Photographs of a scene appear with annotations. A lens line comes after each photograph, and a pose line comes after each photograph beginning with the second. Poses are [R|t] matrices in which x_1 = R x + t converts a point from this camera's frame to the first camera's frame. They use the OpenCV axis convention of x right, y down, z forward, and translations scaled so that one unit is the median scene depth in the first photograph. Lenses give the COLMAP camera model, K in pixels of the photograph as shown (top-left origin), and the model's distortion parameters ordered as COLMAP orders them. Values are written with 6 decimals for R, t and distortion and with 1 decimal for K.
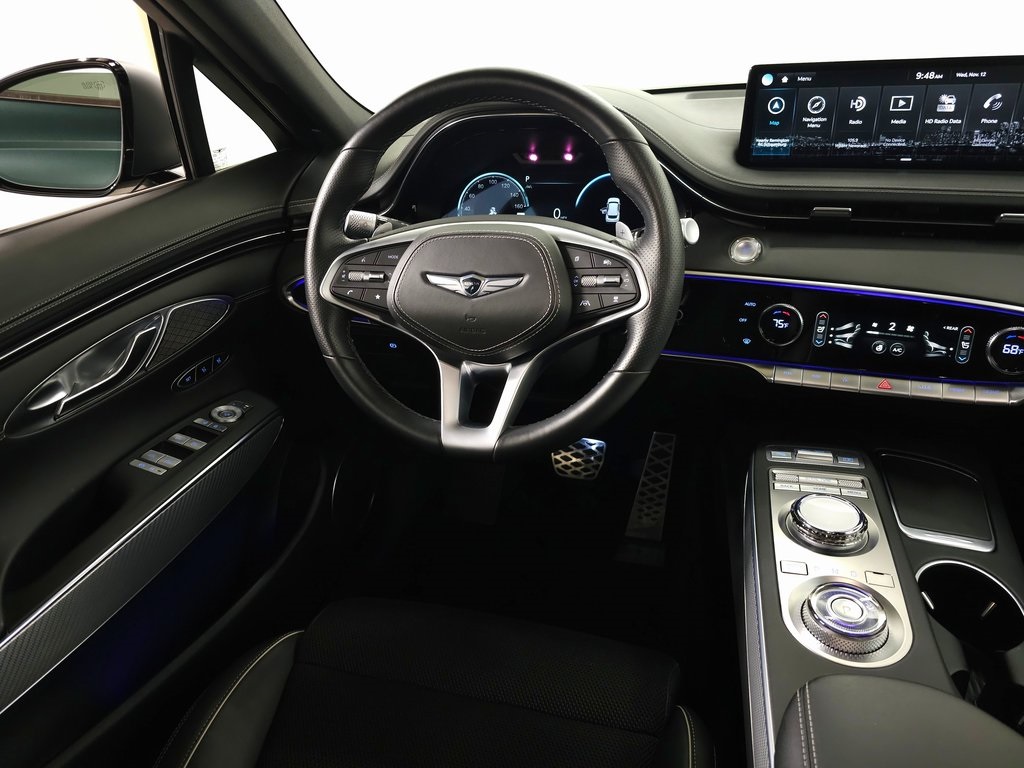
lens RADIAL K [[697.0, 0, 519.3], [0, 697.0, 378.7], [0, 0, 1]] dist [0.039916, -0.044888]
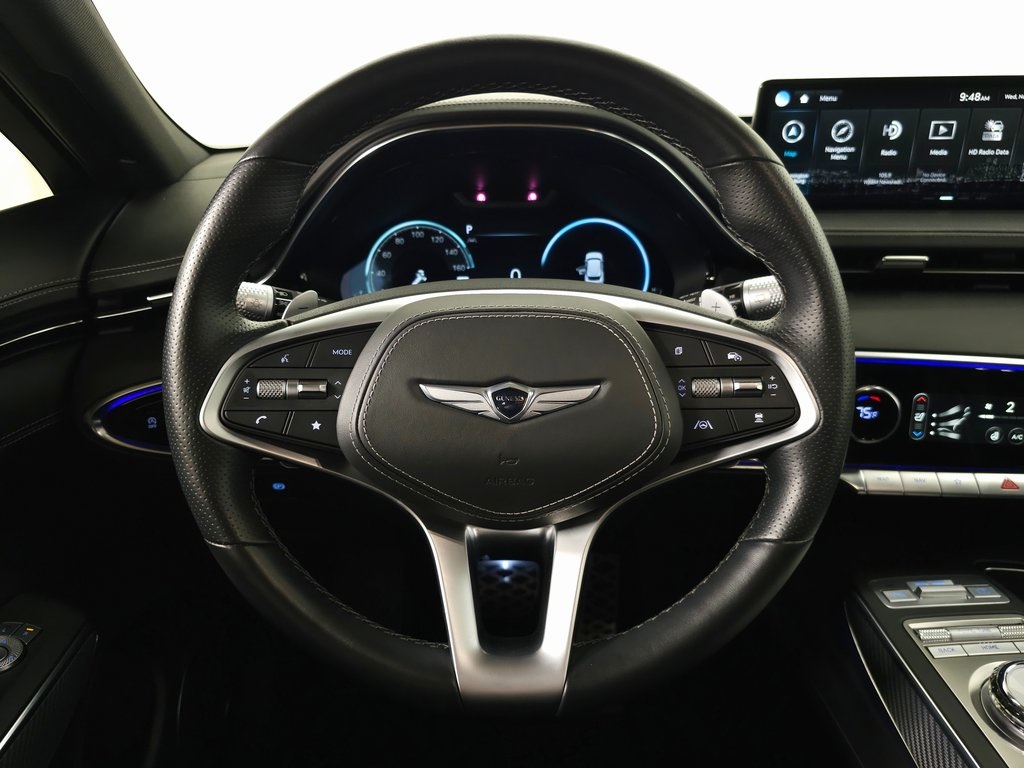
lens RADIAL K [[706.7, 0, 510.4], [0, 706.7, 387.2], [0, 0, 1]] dist [0.026637, -0.036887]
pose [[0.956761, -0.074469, 0.281180, -0.193981], [0.097307, 0.992920, -0.068132, -0.091575], [-0.274116, 0.092546, 0.957233, 0.389935]]
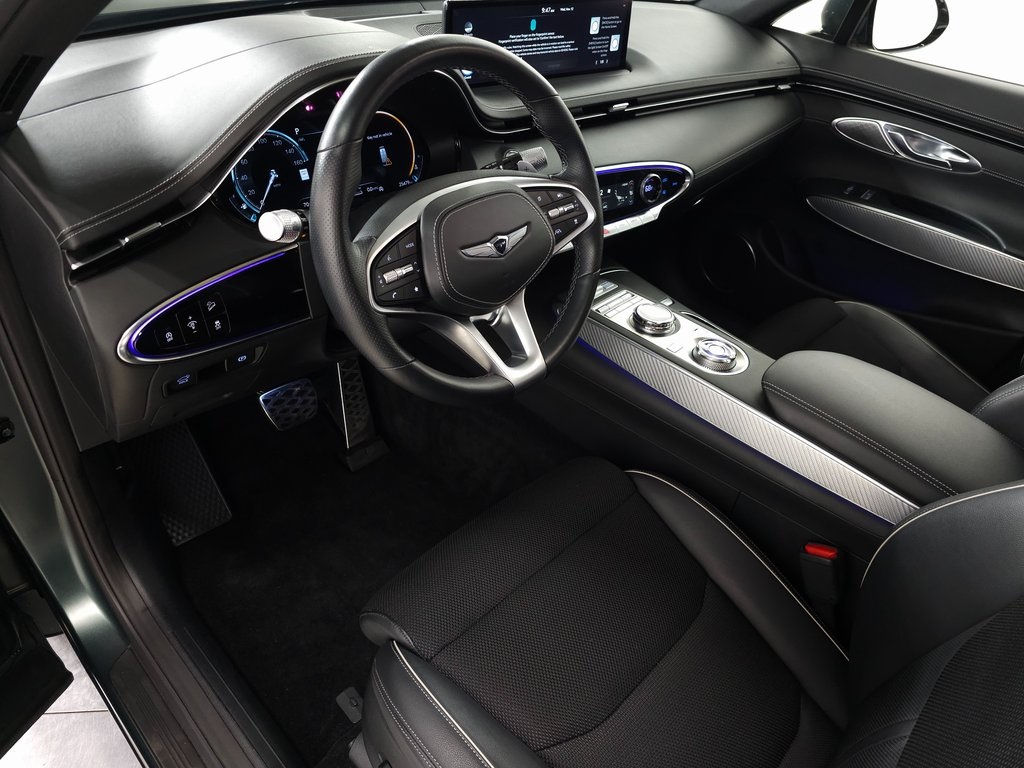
lens RADIAL K [[690.0, 0, 525.8], [0, 690.0, 381.0], [0, 0, 1]] dist [0.045872, -0.001256]
pose [[0.466346, -0.449110, 0.762117, -0.845870], [0.297392, 0.890987, 0.343076, -0.263356], [-0.833115, 0.066655, 0.549069, 0.317305]]
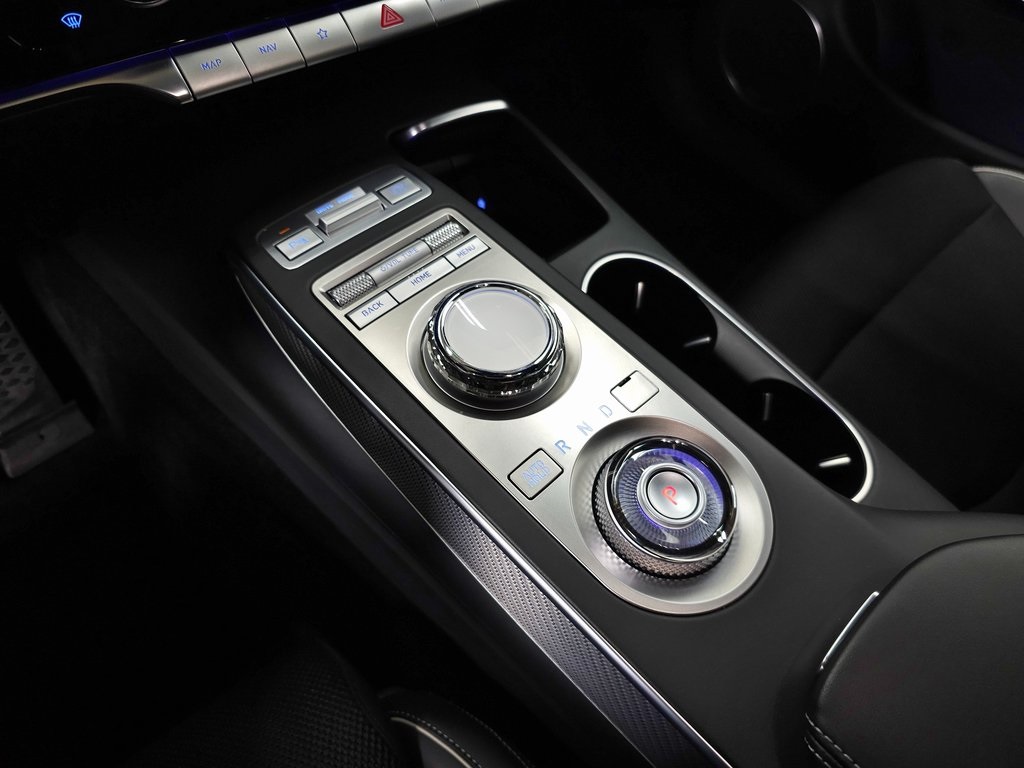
lens RADIAL K [[705.3, 0, 513.9], [0, 705.3, 356.2], [0, 0, 1]] dist [-0.006832, -0.005404]
pose [[0.504285, -0.635177, 0.585020, 0.116153], [0.281656, 0.761403, 0.583897, -0.071427], [-0.816313, -0.129676, 0.562865, 0.593925]]
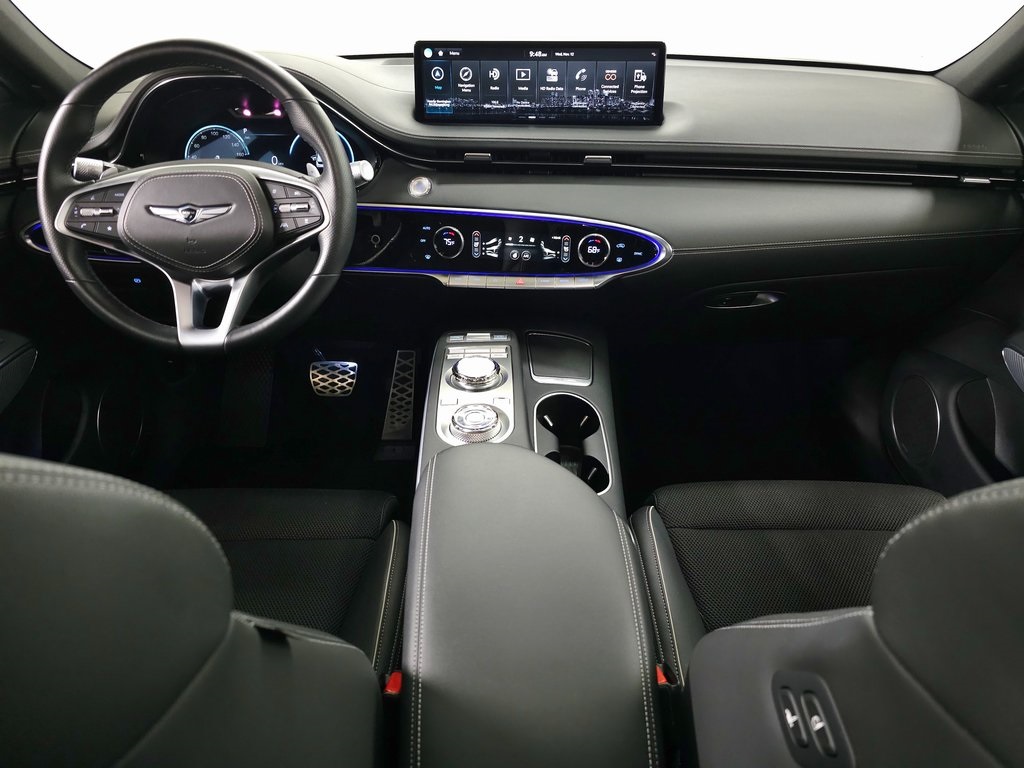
lens RADIAL K [[691.2, 0, 512.6], [0, 691.2, 388.0], [0, 0, 1]] dist [0.079686, -0.087406]
pose [[0.960745, -0.097289, 0.259814, 0.115374], [0.080182, 0.993904, 0.075673, 0.111832], [-0.265592, -0.051870, 0.962689, -0.343885]]
